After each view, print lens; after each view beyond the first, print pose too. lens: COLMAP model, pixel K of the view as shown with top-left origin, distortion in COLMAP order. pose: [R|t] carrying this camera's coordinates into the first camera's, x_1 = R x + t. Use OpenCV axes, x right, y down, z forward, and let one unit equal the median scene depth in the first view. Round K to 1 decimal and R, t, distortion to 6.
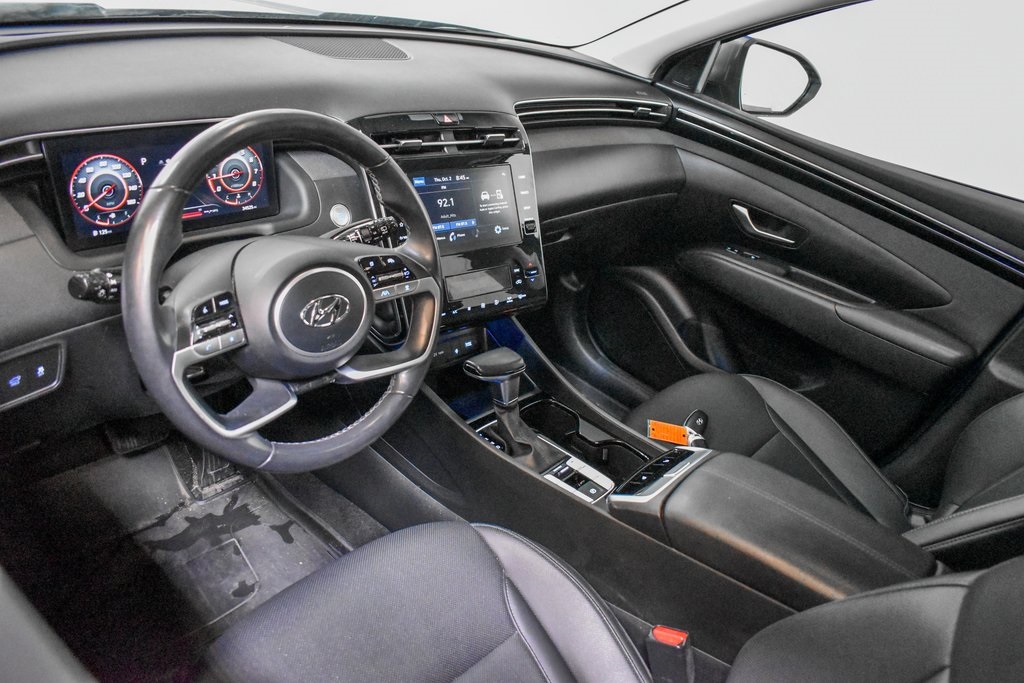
lens RADIAL K [[773.2, 0, 488.9], [0, 773.2, 339.7], [0, 0, 1]] dist [-0.022280, 0.014645]
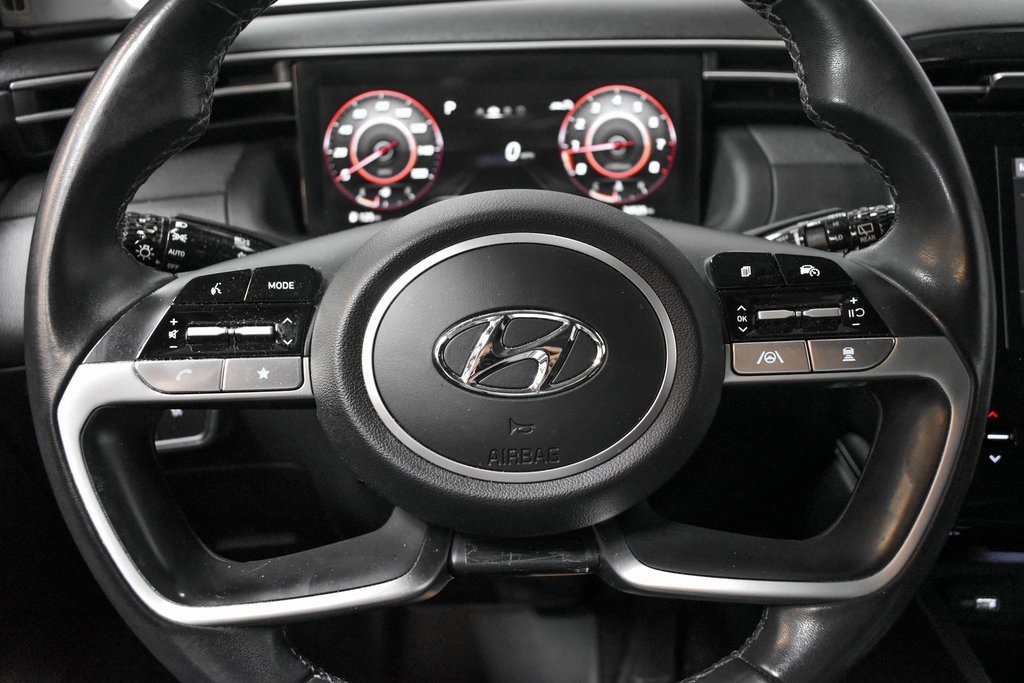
lens RADIAL K [[773.2, 0, 518.7], [0, 773.2, 346.8], [0, 0, 1]] dist [-0.022280, 0.014645]
pose [[0.677441, 0.084473, -0.730711, 0.033854], [-0.238158, 0.965065, -0.109230, -0.001705], [0.695956, 0.248021, 0.673892, 0.623115]]
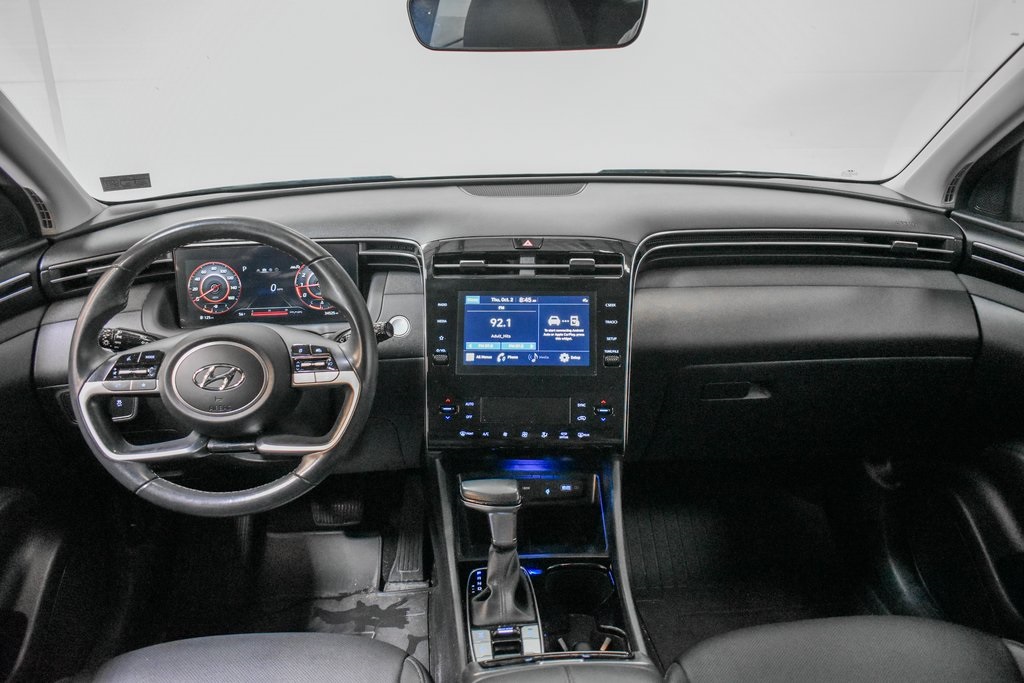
lens RADIAL K [[773.2, 0, 507.9], [0, 773.2, 338.9], [0, 0, 1]] dist [-0.022280, 0.014645]
pose [[0.702469, 0.041599, -0.710498, 0.747956], [-0.220994, 0.961695, -0.162189, -0.000575], [0.676535, 0.270948, 0.684753, 0.392917]]
